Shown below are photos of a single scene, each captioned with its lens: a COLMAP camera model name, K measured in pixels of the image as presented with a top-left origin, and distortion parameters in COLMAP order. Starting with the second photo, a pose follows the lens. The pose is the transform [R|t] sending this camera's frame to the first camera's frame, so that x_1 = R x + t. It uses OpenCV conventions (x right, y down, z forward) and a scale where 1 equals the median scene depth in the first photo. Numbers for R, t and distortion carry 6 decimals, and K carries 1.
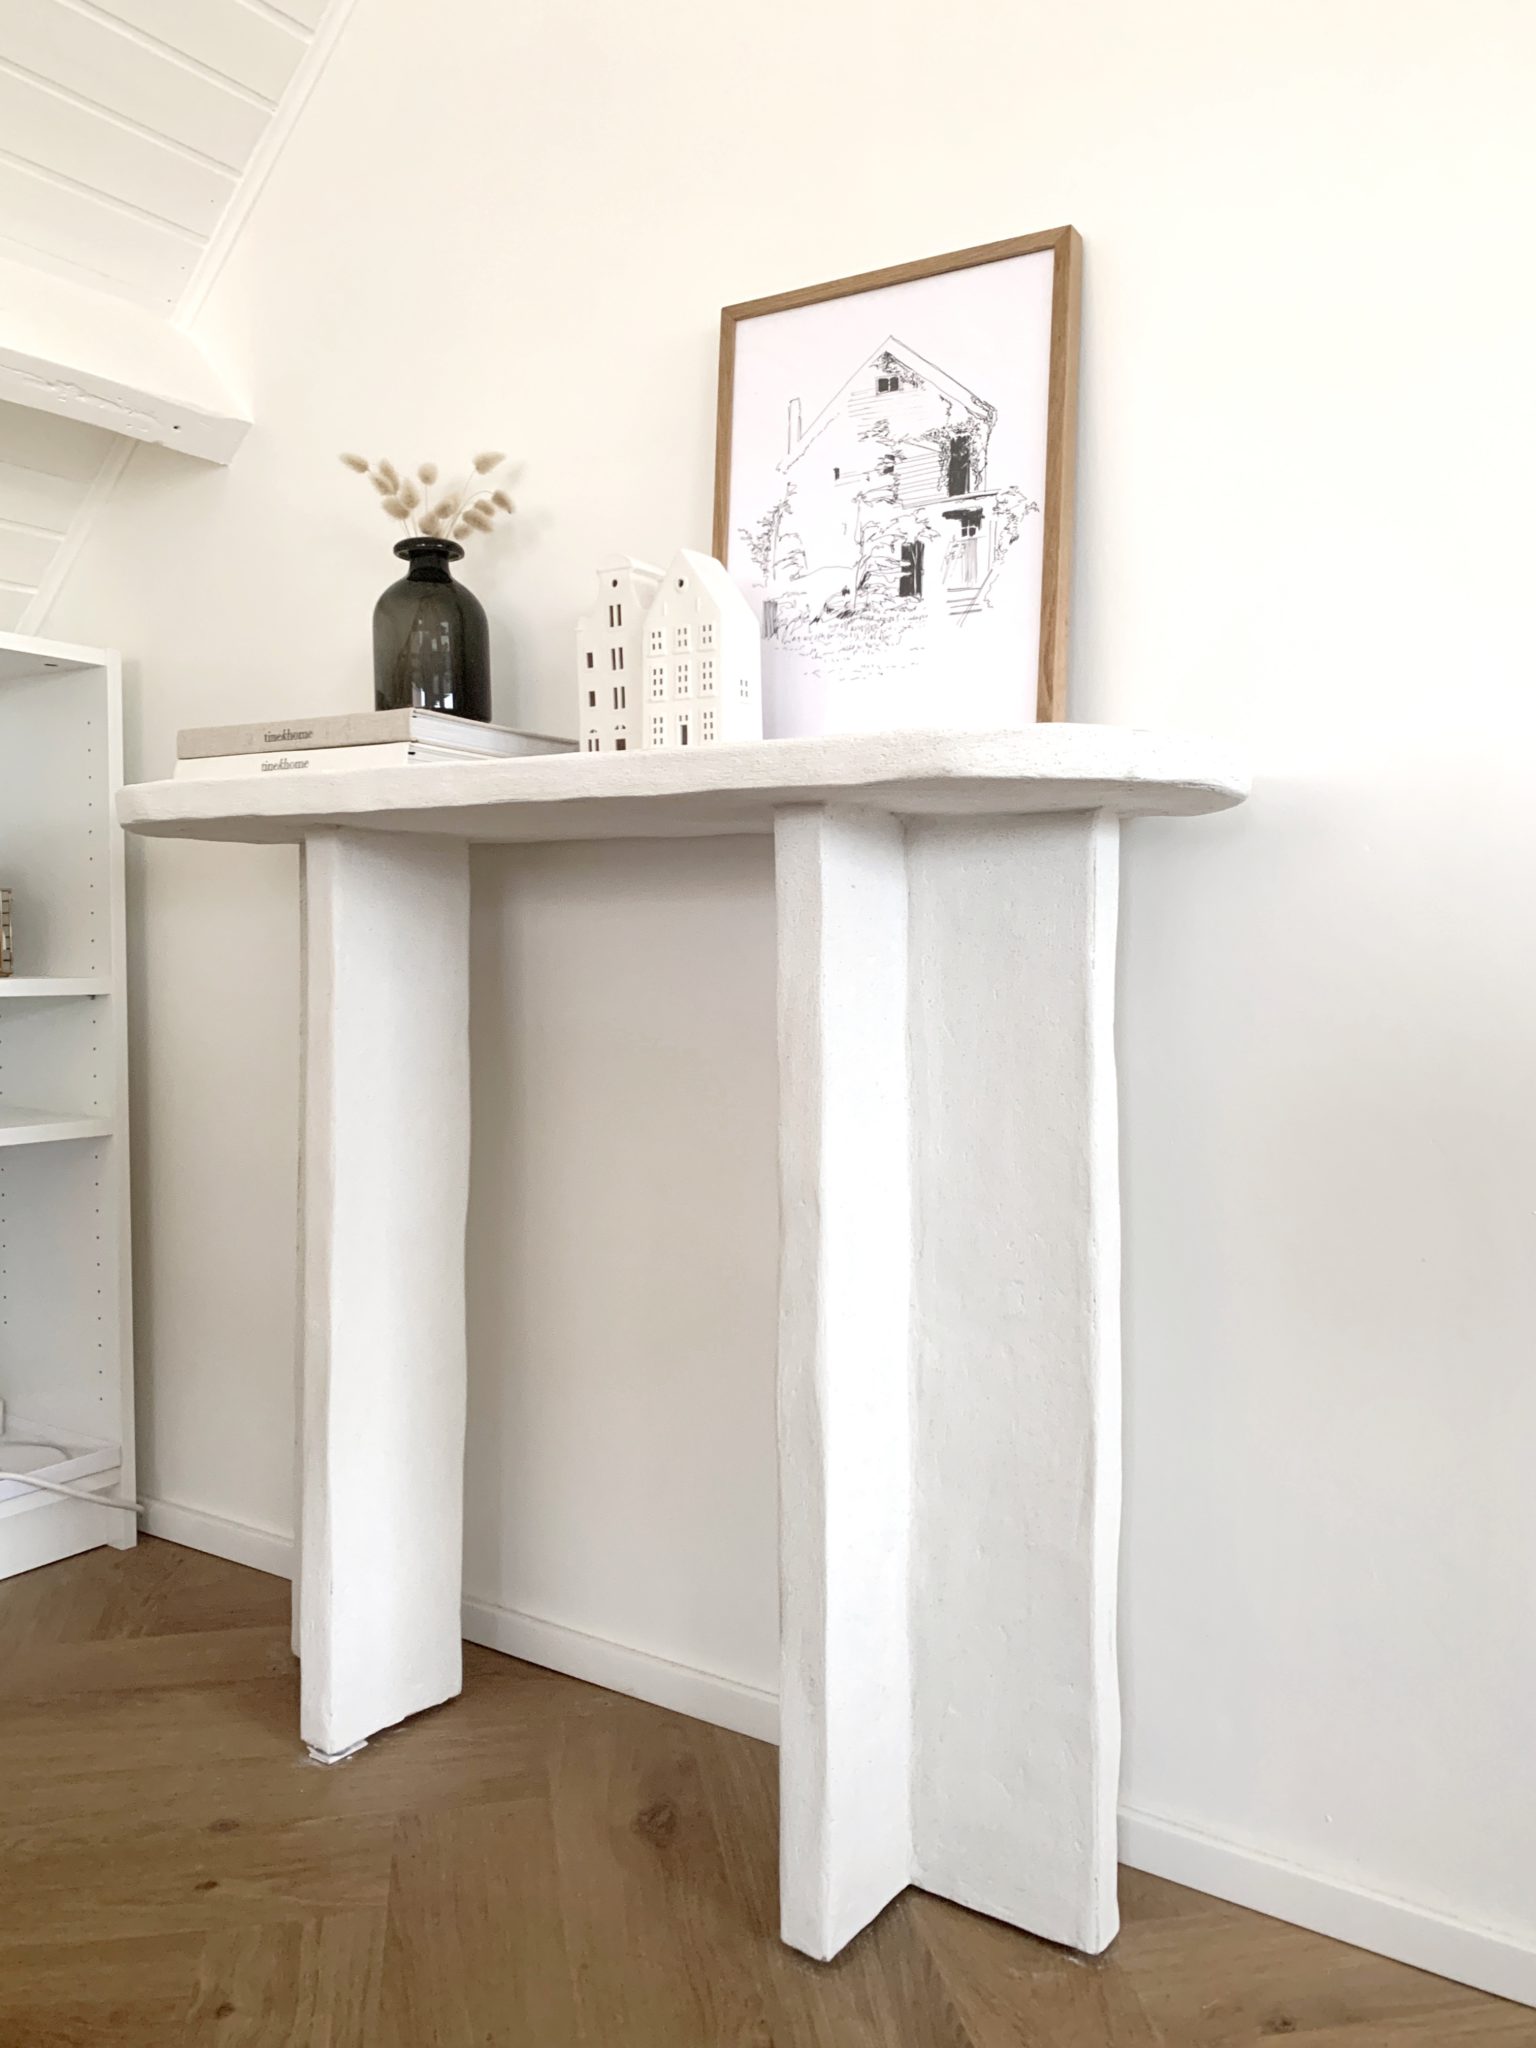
lens RADIAL K [[1555.5, 0, 827.0], [0, 1555.5, 1052.4], [0, 0, 1]] dist [0.007958, -0.004956]
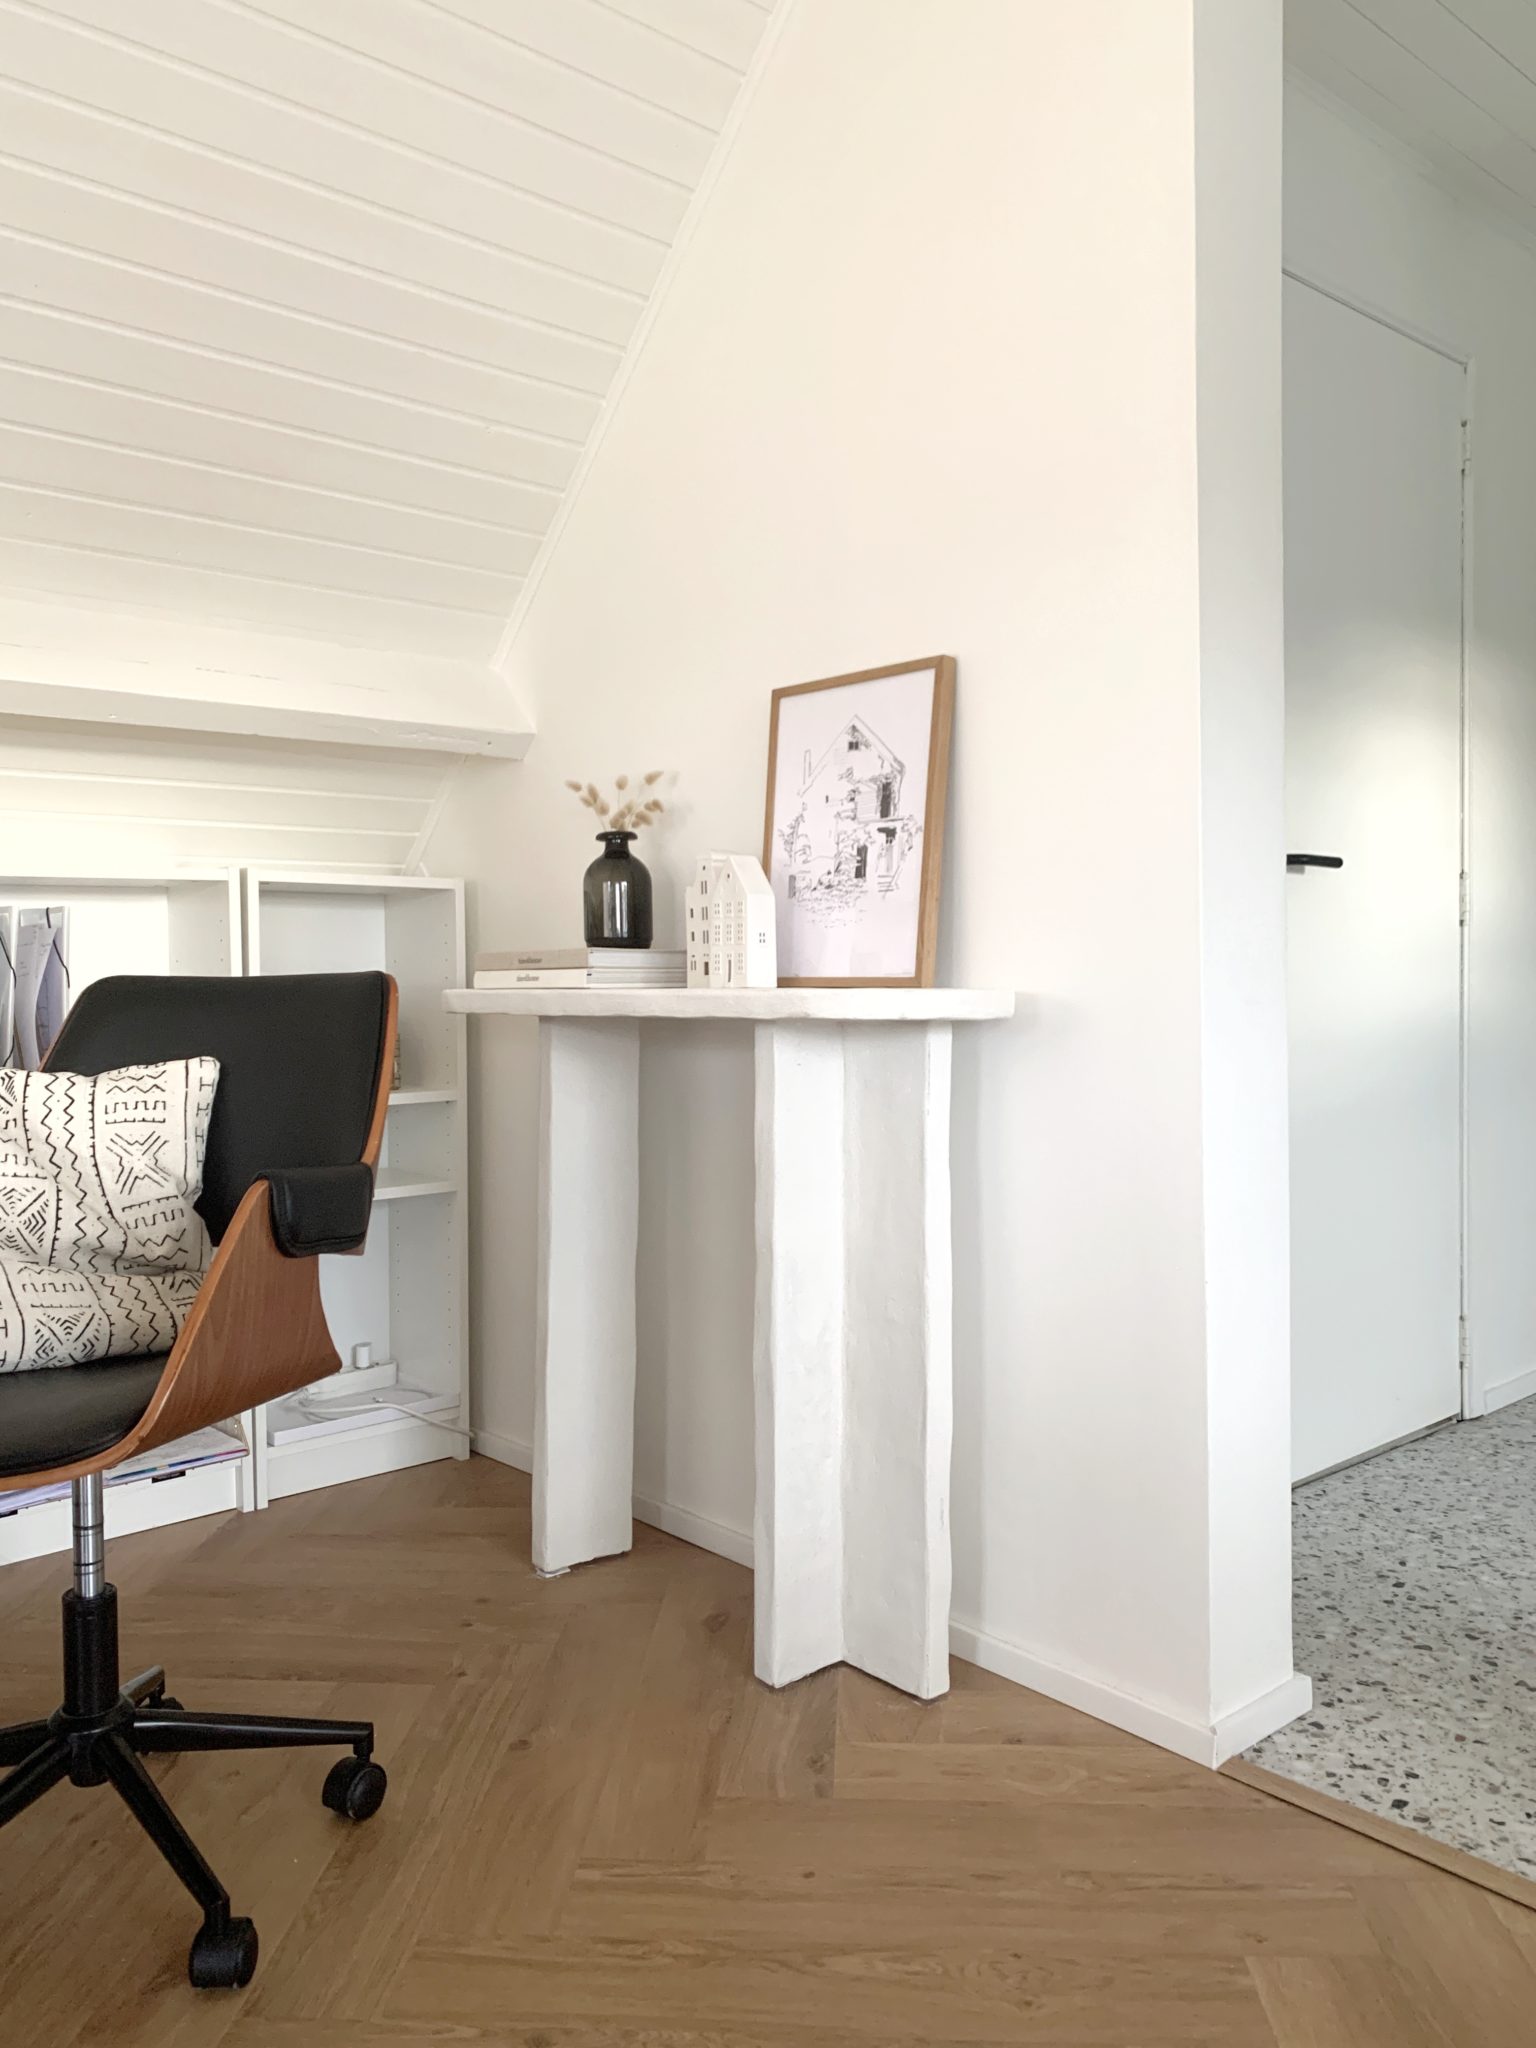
lens RADIAL K [[1555.5, 0, 769.1], [0, 1555.5, 1021.6], [0, 0, 1]] dist [0.007958, -0.004956]
pose [[0.956133, -0.017493, -0.292410, 0.420685], [0.005900, 0.999163, -0.040482, -0.073231], [0.292873, 0.036981, 0.955436, -0.565799]]
